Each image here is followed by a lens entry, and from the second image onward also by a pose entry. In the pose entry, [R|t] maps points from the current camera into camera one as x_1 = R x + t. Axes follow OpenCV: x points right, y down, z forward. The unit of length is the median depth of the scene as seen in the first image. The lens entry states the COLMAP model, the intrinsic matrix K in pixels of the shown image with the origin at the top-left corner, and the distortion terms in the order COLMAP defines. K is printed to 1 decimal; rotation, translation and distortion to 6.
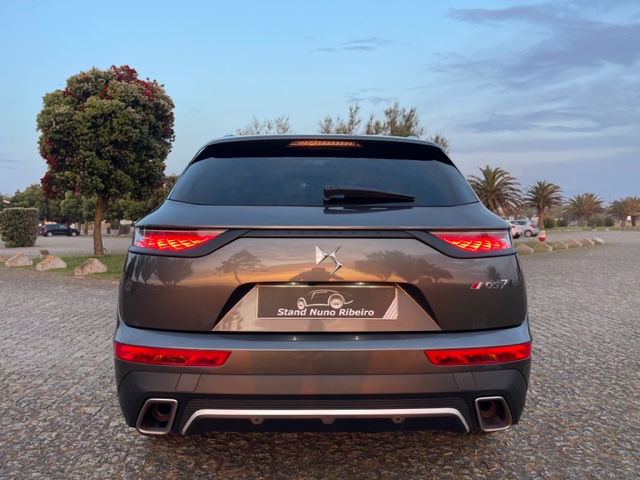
lens RADIAL K [[486.6, 0, 321.6], [0, 486.6, 241.9], [0, 0, 1]] dist [0.094884, -0.134613]
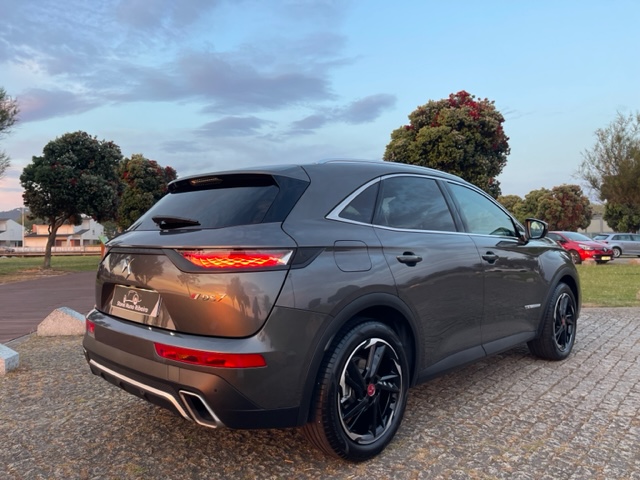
lens RADIAL K [[486.6, 0, 321.6], [0, 486.6, 241.9], [0, 0, 1]] dist [0.094884, -0.134613]
pose [[0.684801, 0.004012, -0.728719, 0.195219], [-0.023458, 0.999588, -0.016541, -0.004087], [0.728353, 0.028421, 0.684613, 0.059785]]
